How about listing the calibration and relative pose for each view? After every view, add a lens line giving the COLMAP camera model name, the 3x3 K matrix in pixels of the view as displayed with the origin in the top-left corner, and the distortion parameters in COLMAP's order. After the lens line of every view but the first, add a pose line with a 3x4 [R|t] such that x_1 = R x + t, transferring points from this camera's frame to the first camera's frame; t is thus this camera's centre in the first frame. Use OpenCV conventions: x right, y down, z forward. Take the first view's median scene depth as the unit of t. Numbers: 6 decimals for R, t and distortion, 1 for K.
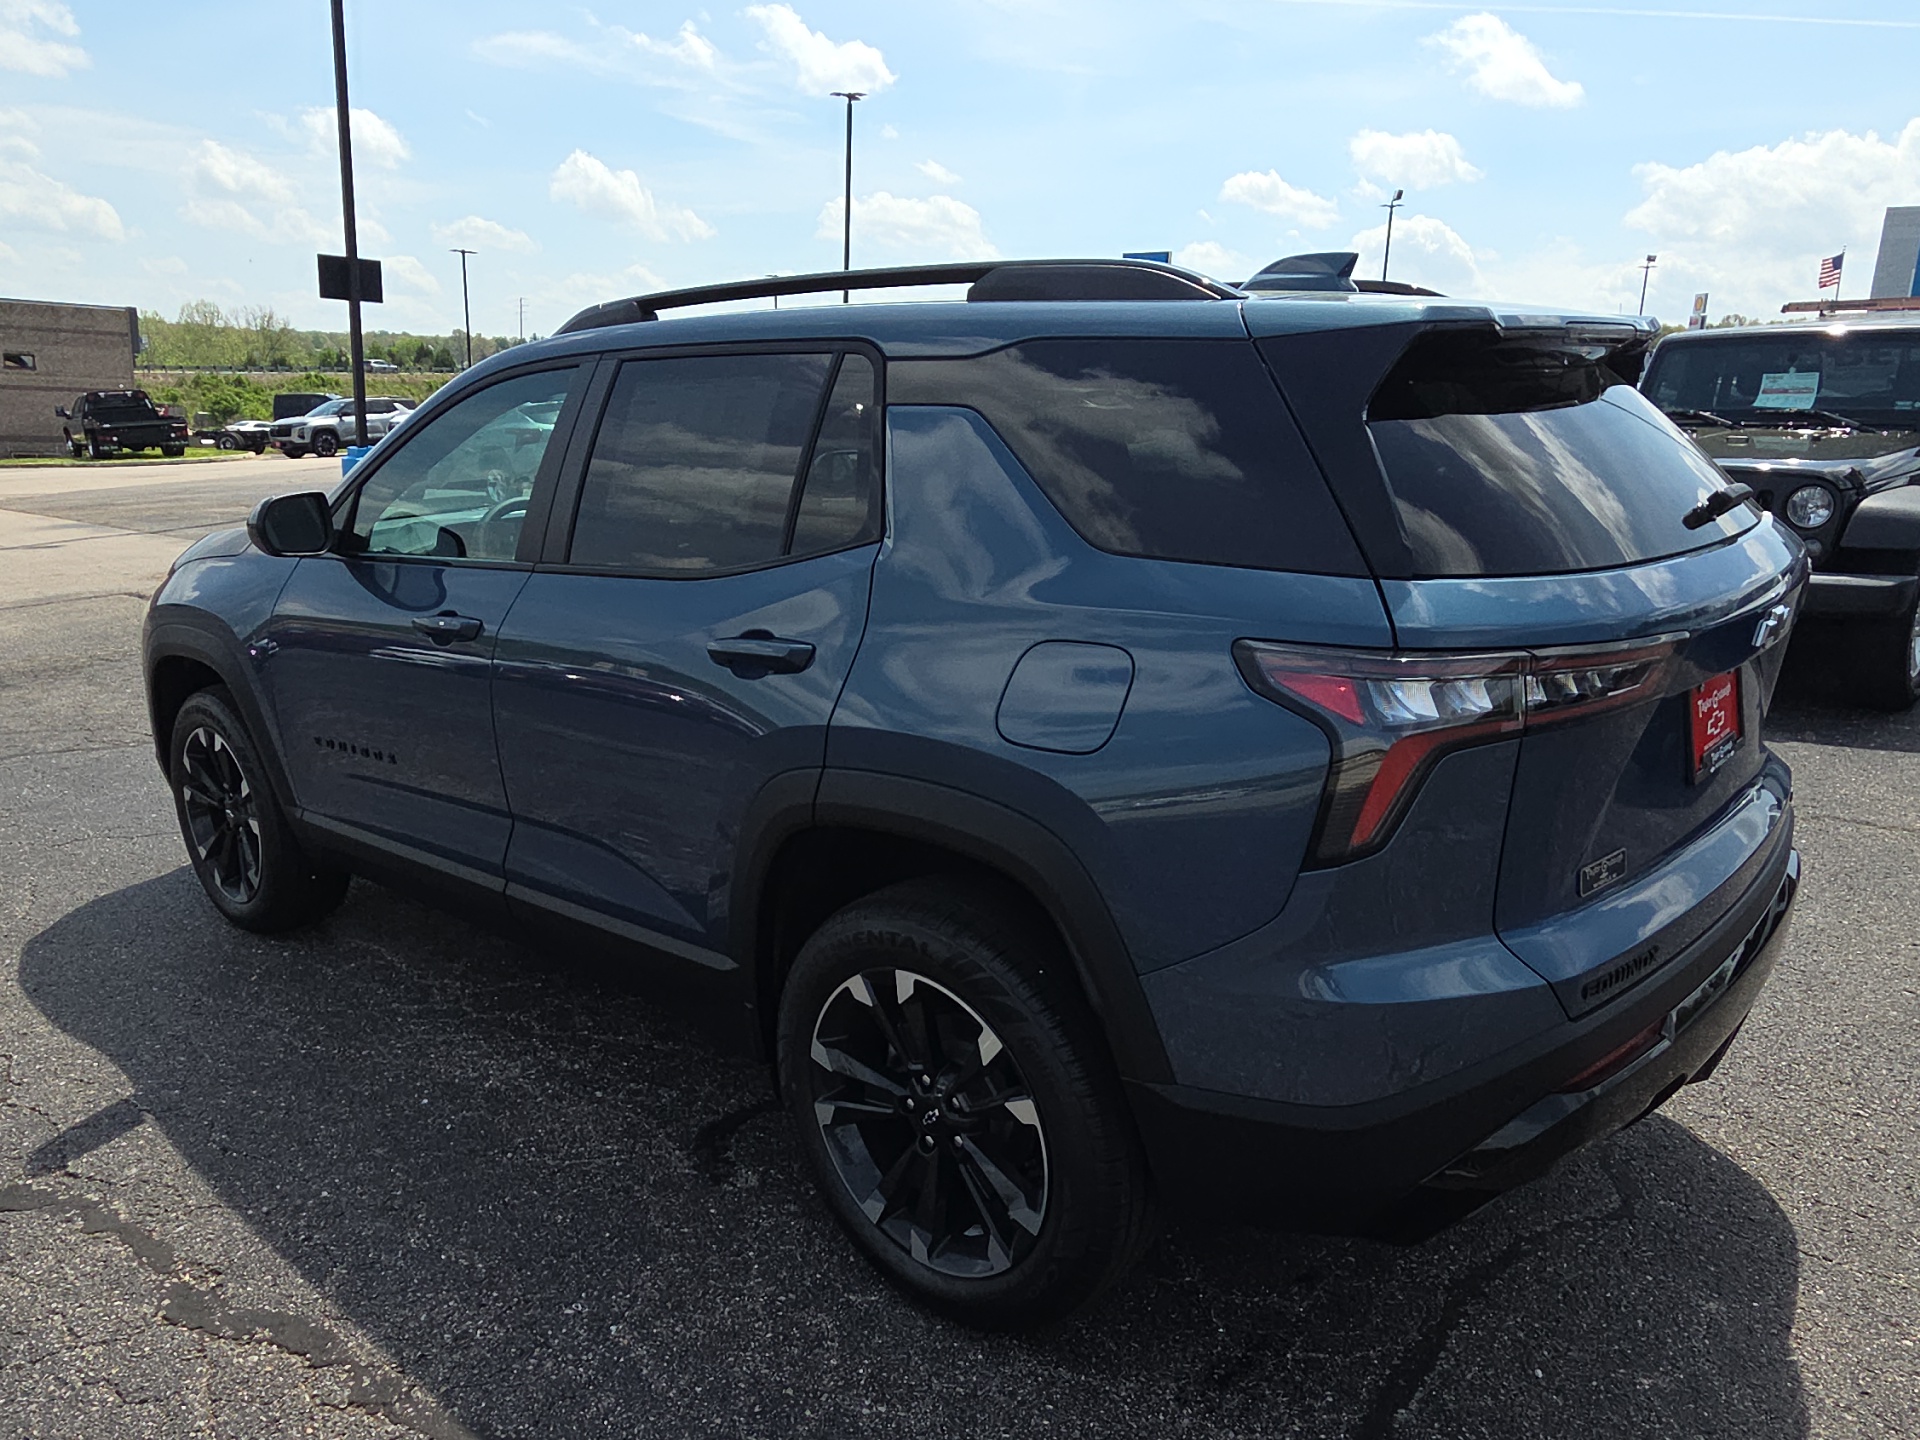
lens RADIAL K [[1412.0, 0, 948.0], [0, 1412.0, 728.8], [0, 0, 1]] dist [0.004451, 0.006263]
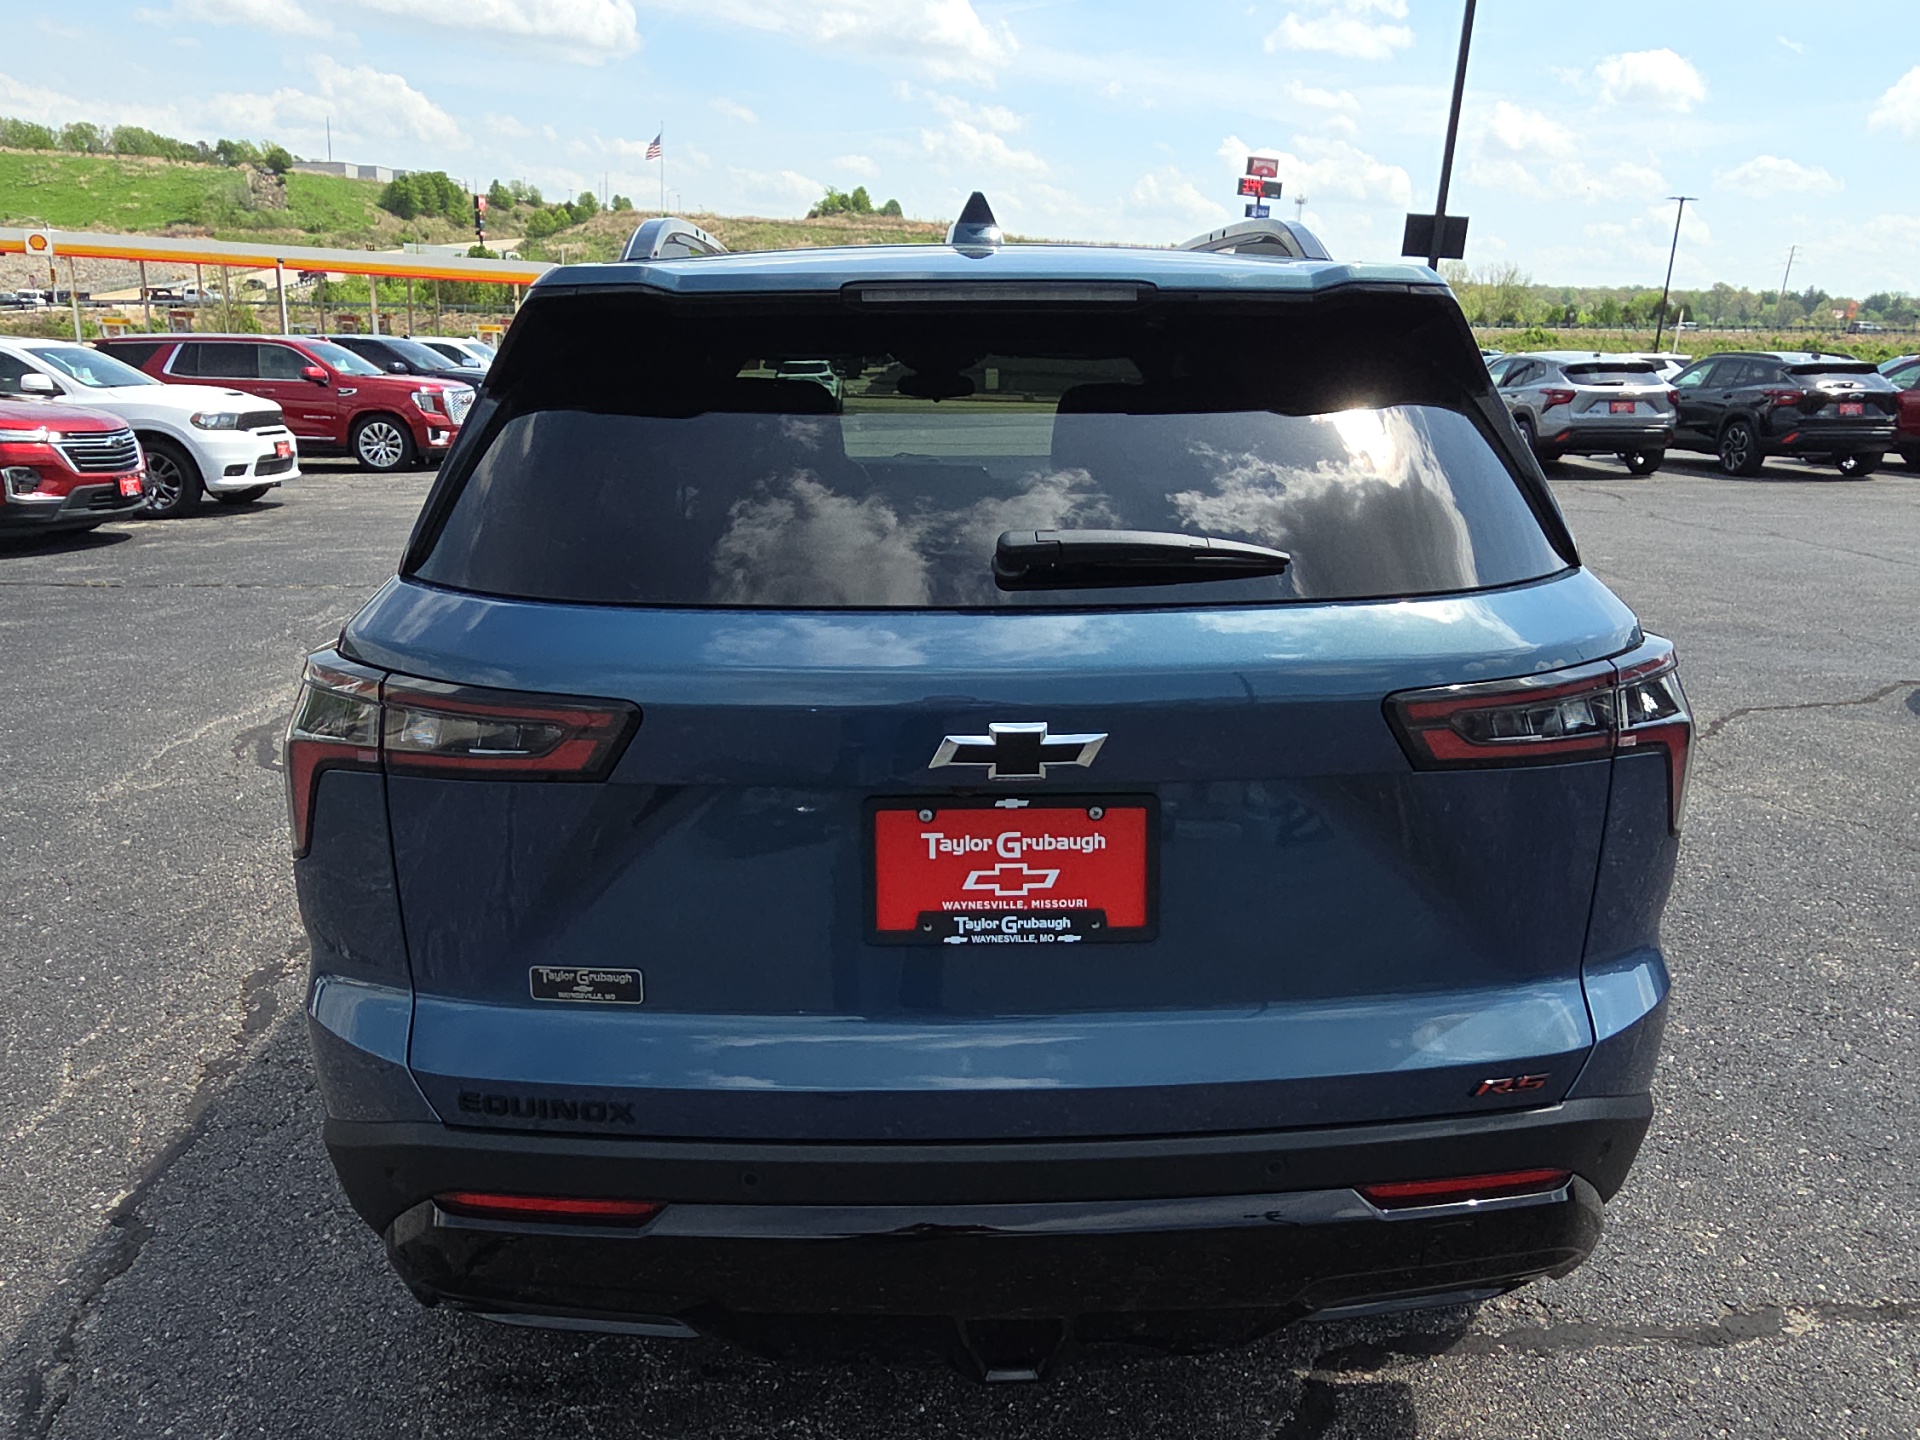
lens RADIAL K [[1412.0, 0, 948.0], [0, 1412.0, 728.8], [0, 0, 1]] dist [0.004451, 0.006263]
pose [[0.685288, 0.208774, -0.697706, 0.121727], [-0.188512, 0.976229, 0.106959, -0.016888], [0.703451, 0.058228, 0.708354, 0.061455]]
